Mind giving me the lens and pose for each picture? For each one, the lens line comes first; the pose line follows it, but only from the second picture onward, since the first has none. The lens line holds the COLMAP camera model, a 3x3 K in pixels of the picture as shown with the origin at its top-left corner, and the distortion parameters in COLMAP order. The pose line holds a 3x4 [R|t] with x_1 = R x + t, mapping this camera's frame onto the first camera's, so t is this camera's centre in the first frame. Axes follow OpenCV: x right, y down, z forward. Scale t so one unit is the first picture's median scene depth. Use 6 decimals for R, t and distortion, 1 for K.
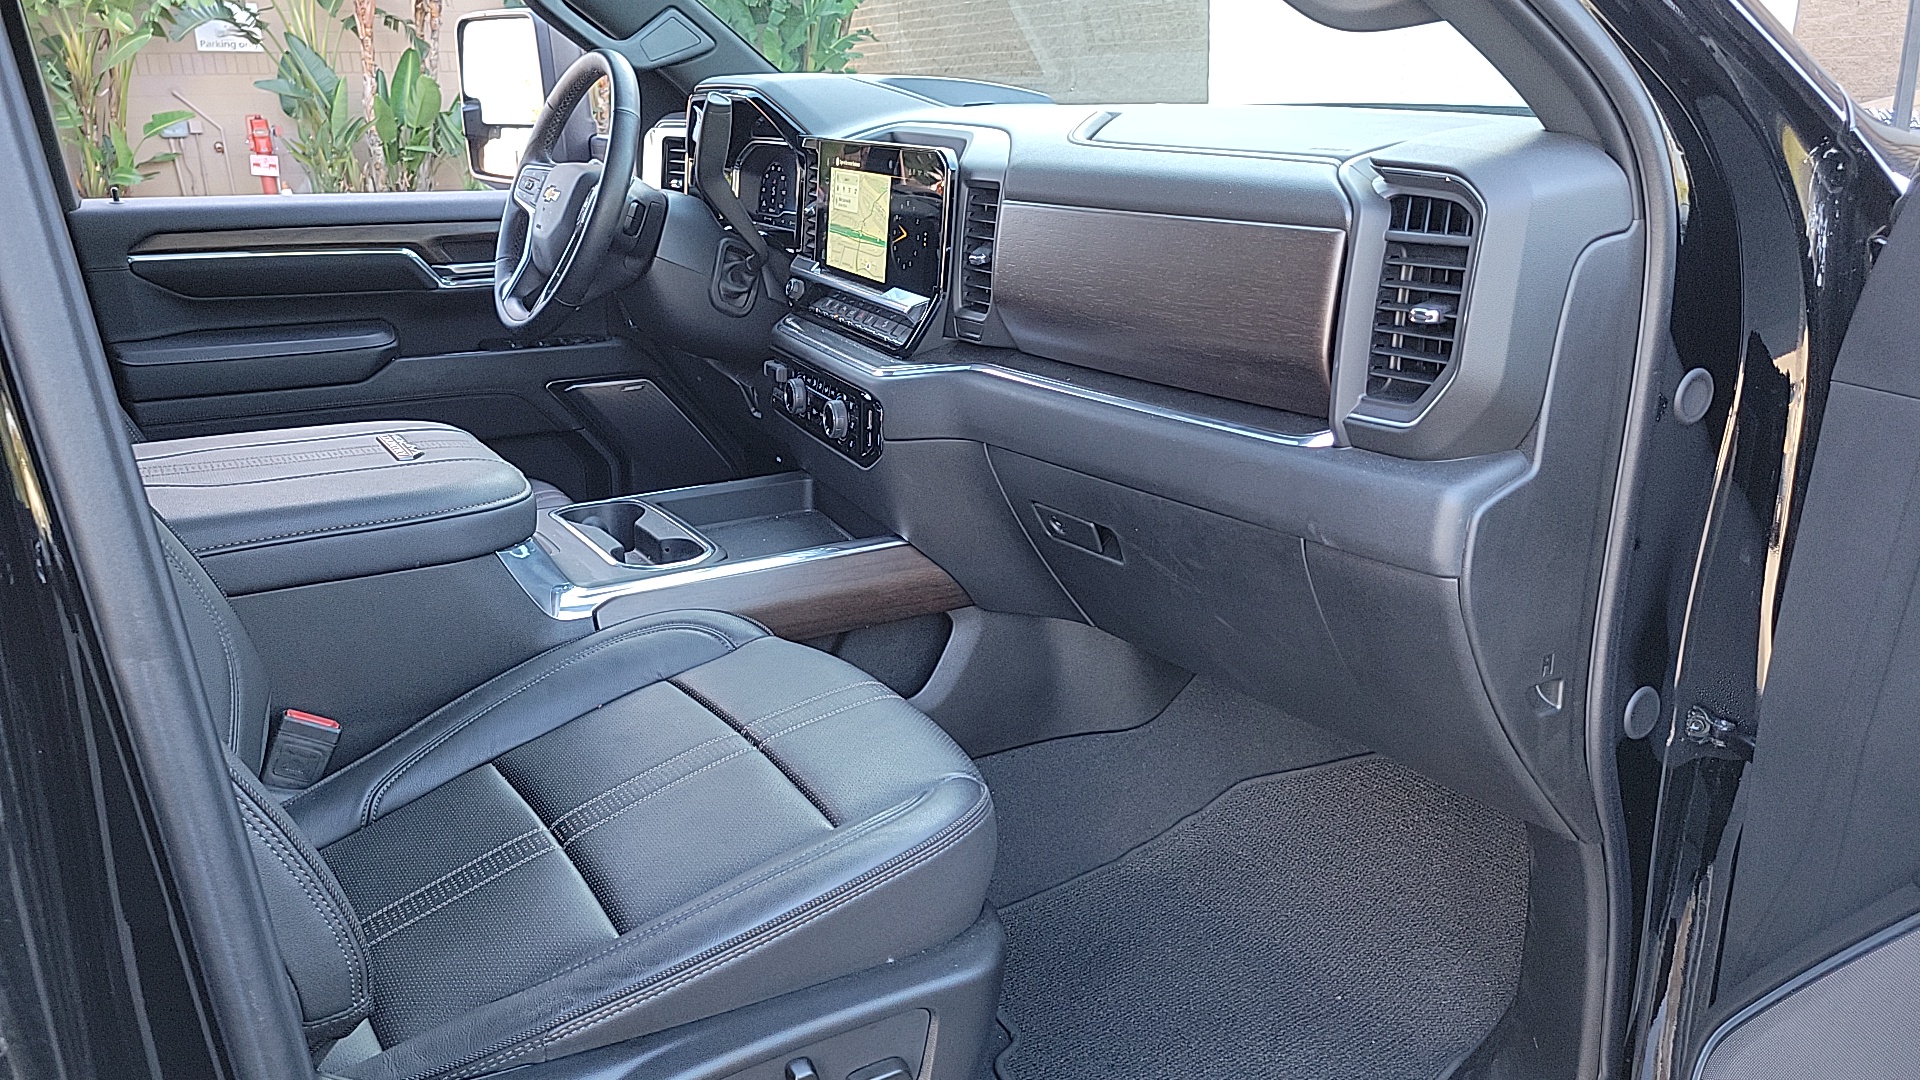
lens RADIAL K [[1426.7, 0, 946.9], [0, 1426.7, 557.9], [0, 0, 1]] dist [0.030102, 0.003323]
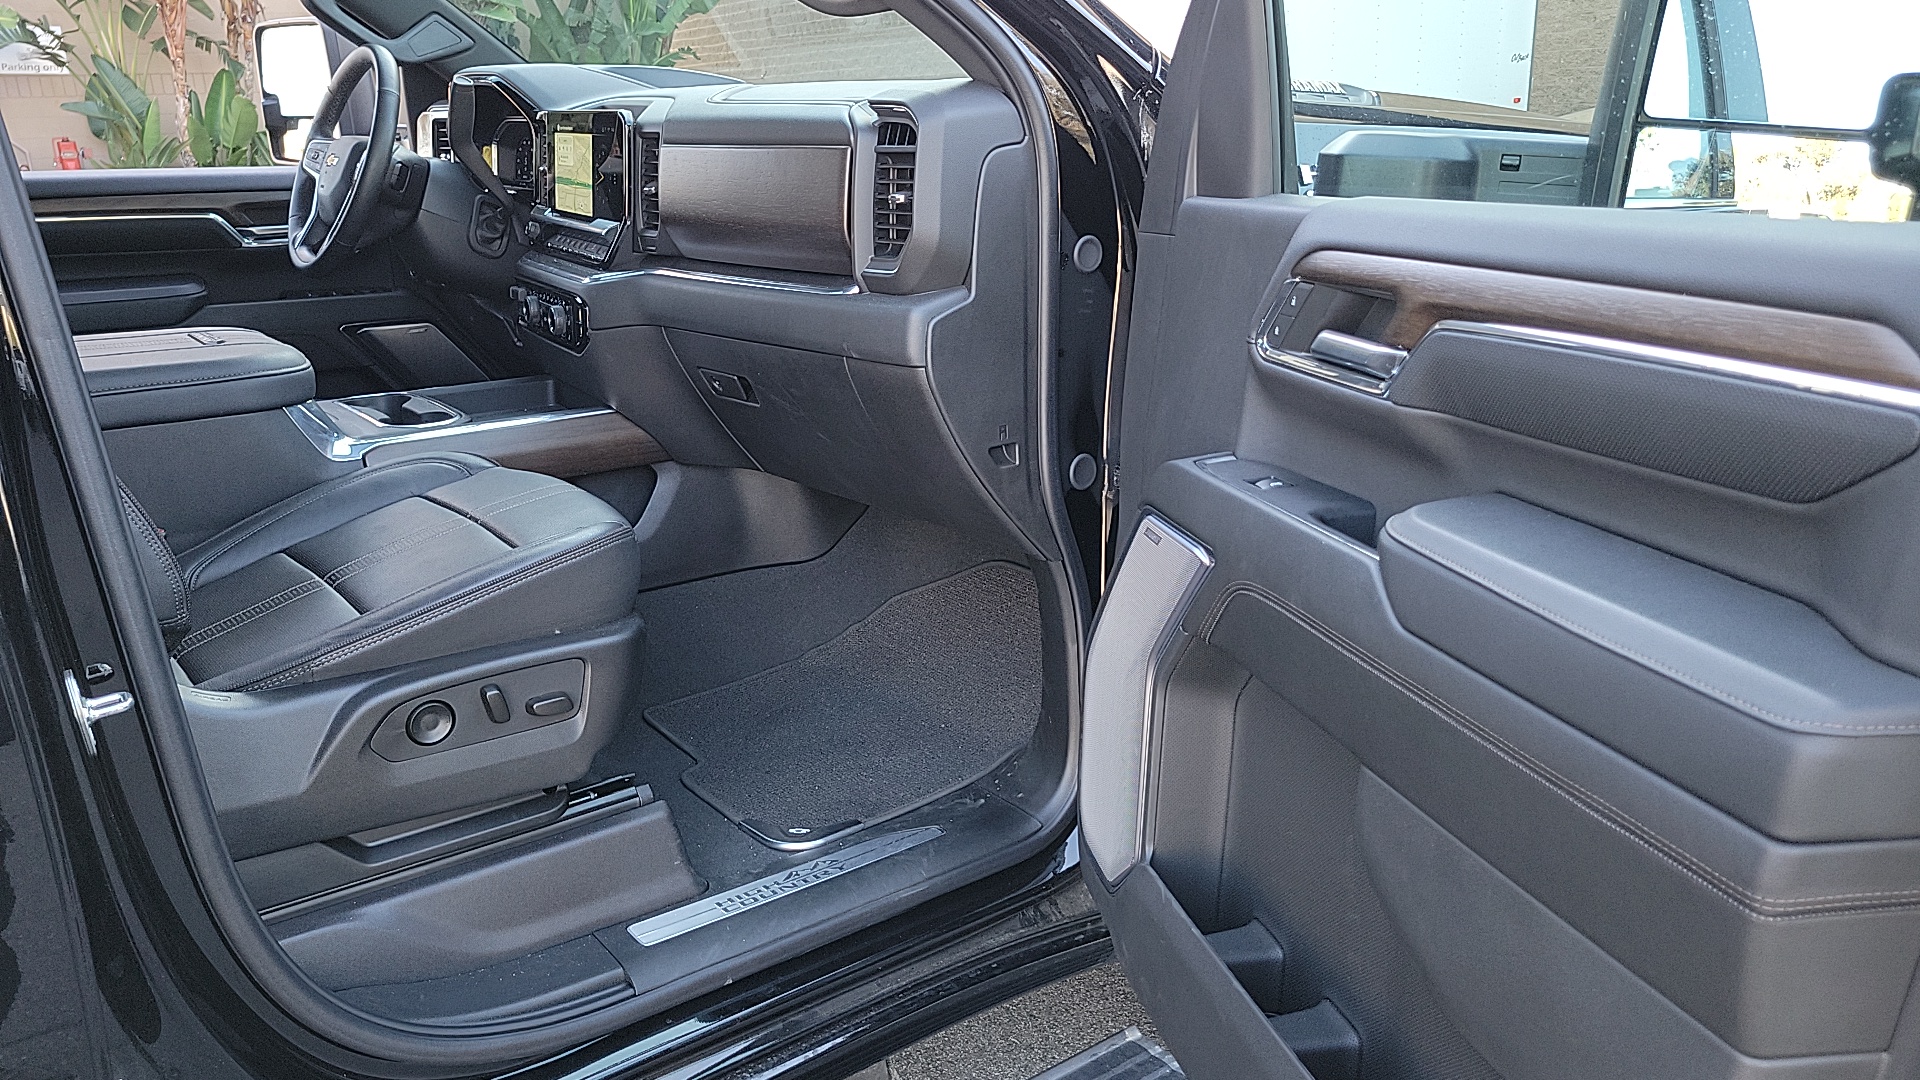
lens RADIAL K [[1452.5, 0, 961.5], [0, 1452.5, 552.3], [0, 0, 1]] dist [0.041516, -0.022474]
pose [[0.994475, -0.041309, 0.096506, 0.150379], [0.043595, 0.998814, -0.021694, 0.158157], [-0.095496, 0.025781, 0.995096, -0.355111]]
